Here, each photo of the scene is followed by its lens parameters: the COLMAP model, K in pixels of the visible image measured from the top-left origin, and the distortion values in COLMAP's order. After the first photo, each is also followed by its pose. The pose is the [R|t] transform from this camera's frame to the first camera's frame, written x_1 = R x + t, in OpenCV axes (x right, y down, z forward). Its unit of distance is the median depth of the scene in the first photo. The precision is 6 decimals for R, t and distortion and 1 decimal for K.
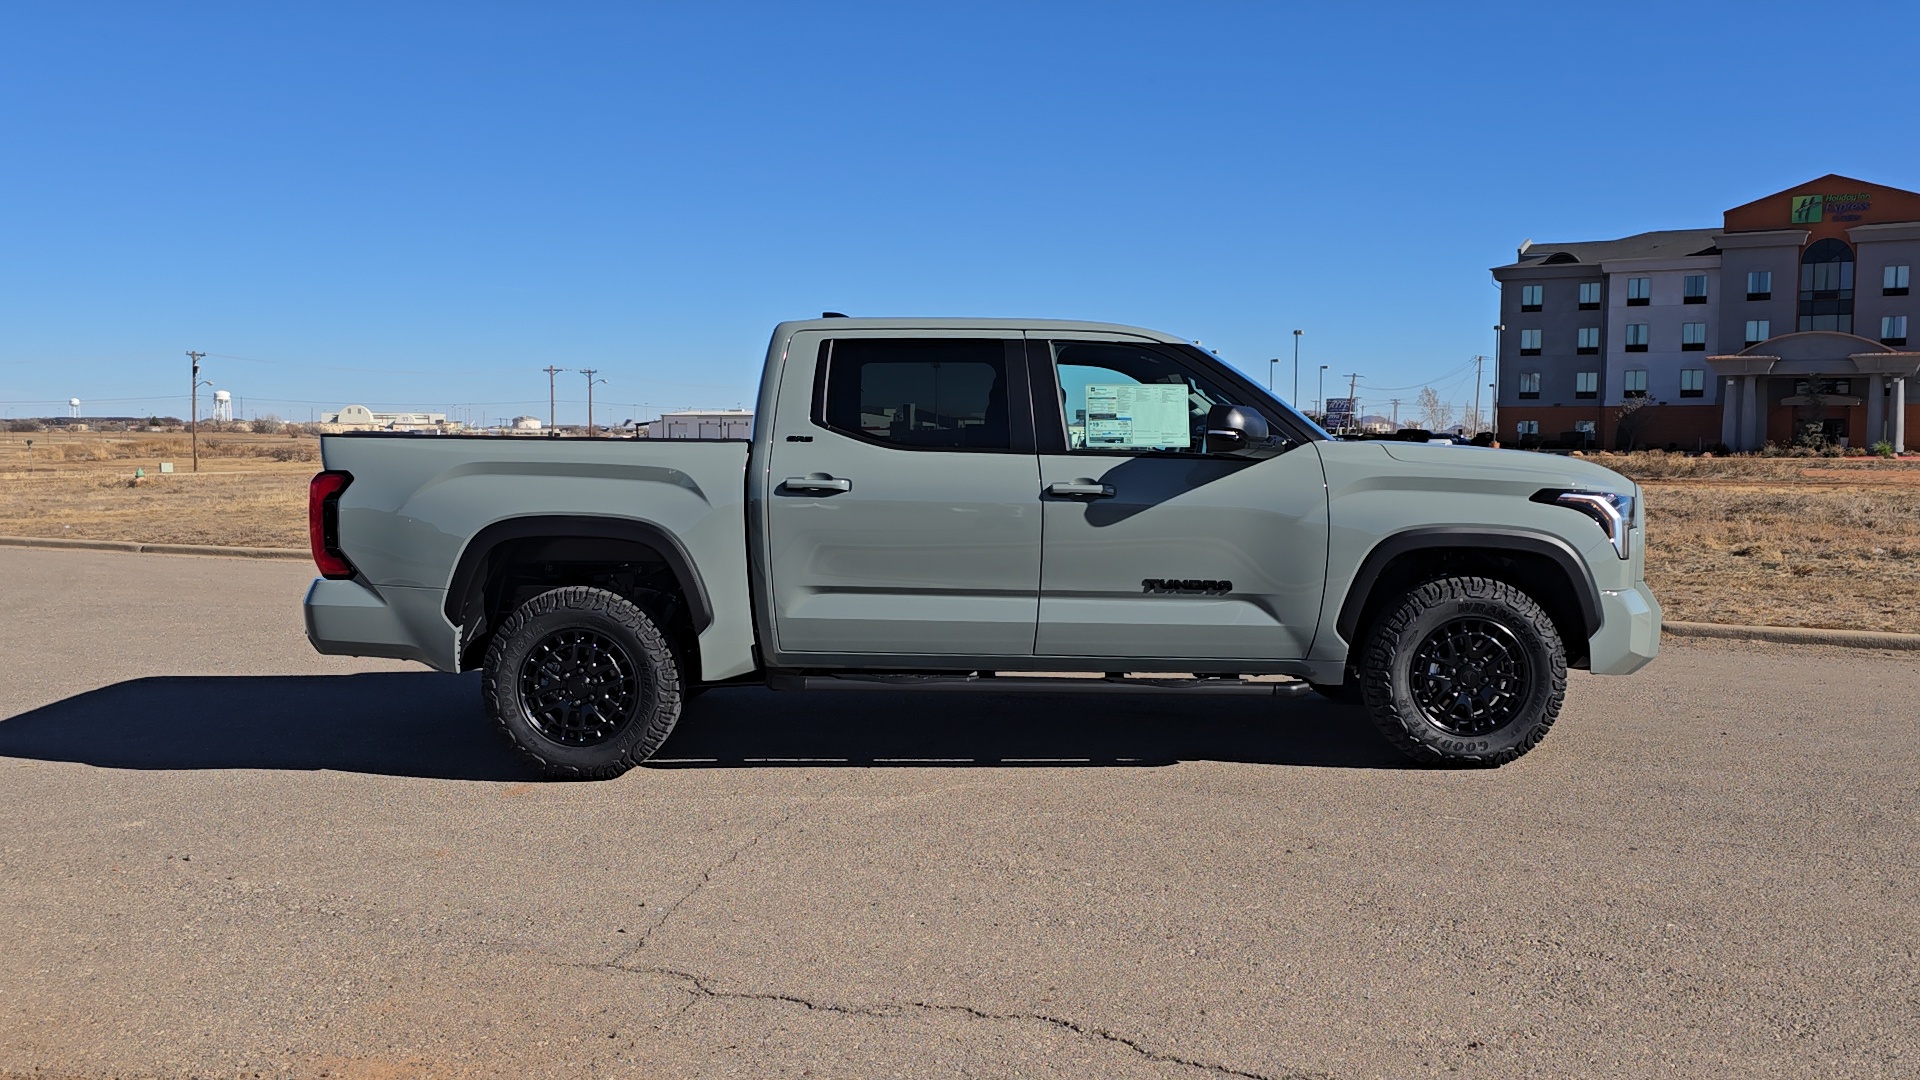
lens RADIAL K [[1638.1, 0, 961.0], [0, 1638.1, 539.9], [0, 0, 1]] dist [-0.017607, 0.004182]
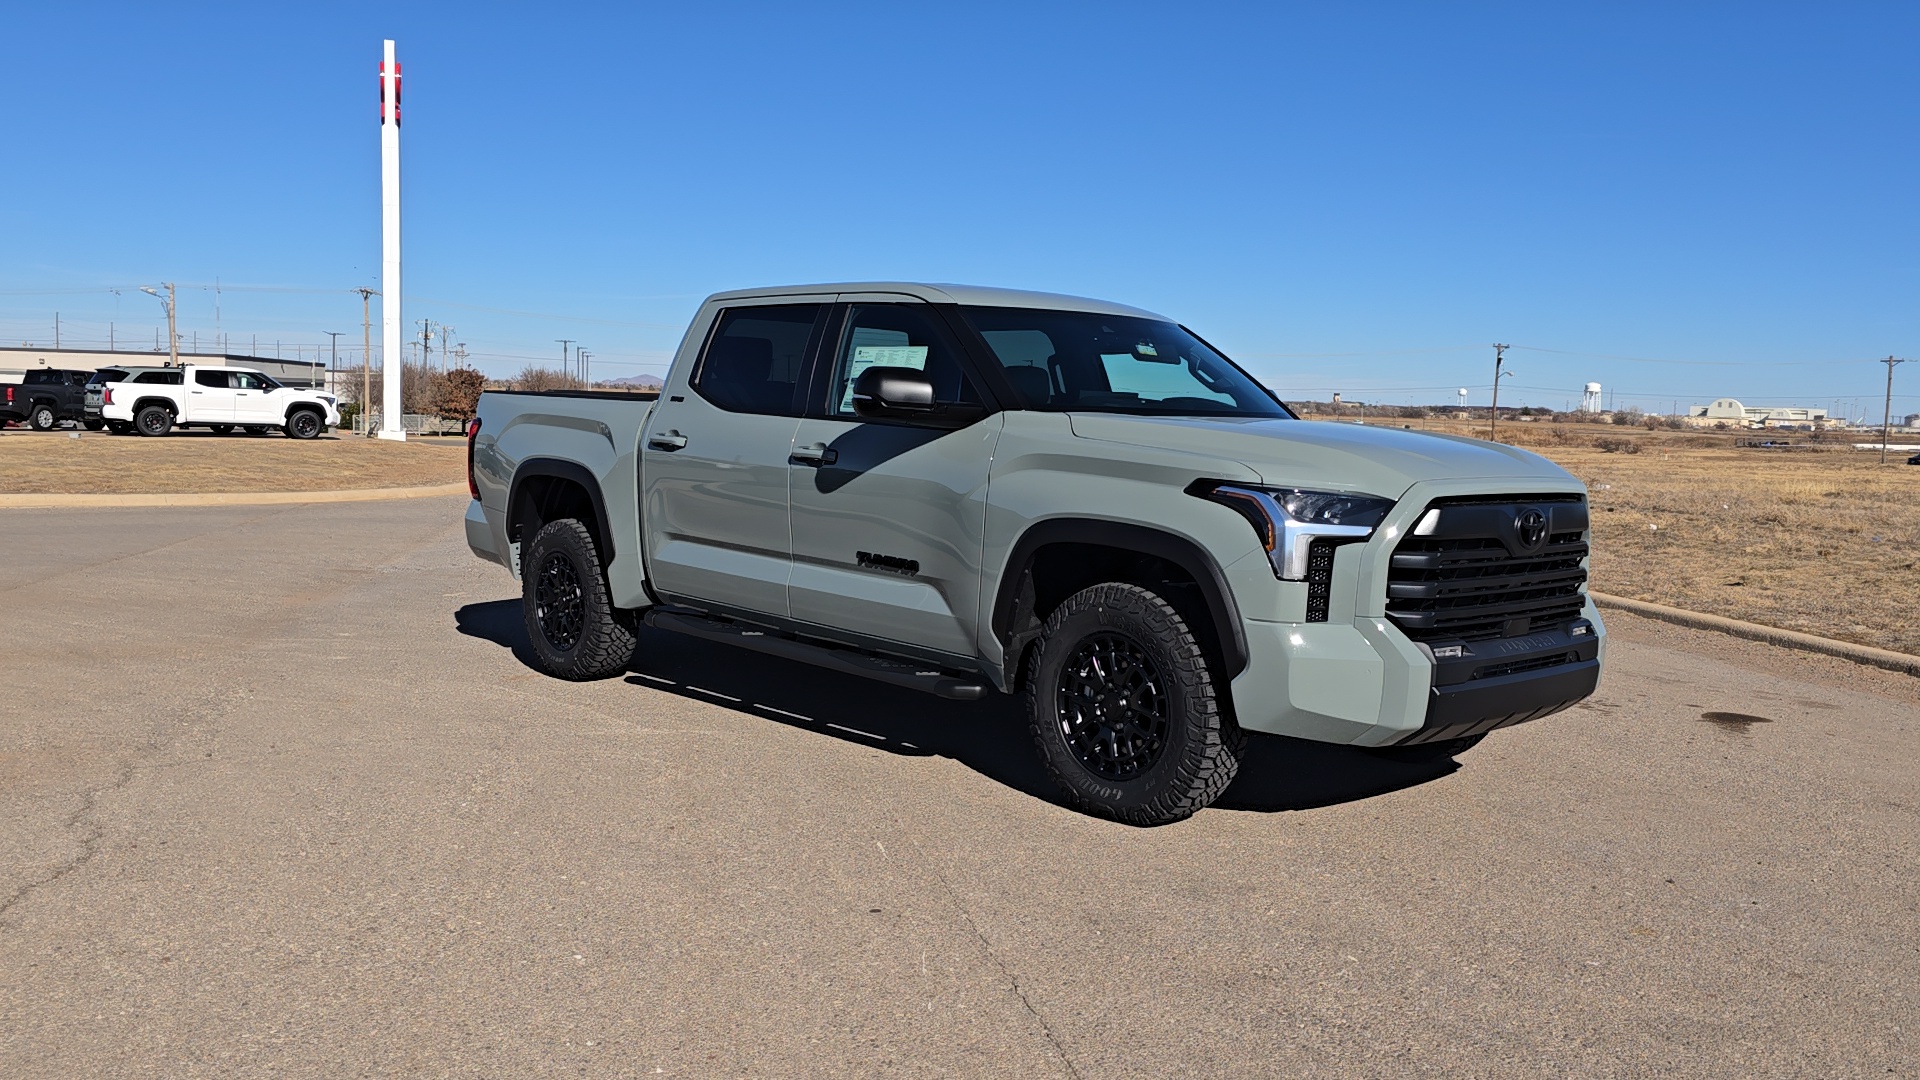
lens RADIAL K [[1638.1, 0, 968.3], [0, 1638.1, 529.7], [0, 0, 1]] dist [-0.017607, 0.004182]
pose [[0.677756, 0.073958, -0.731558, 0.196228], [-0.075617, 0.996664, 0.030704, -0.005224], [0.731389, 0.034509, 0.681087, 0.091396]]
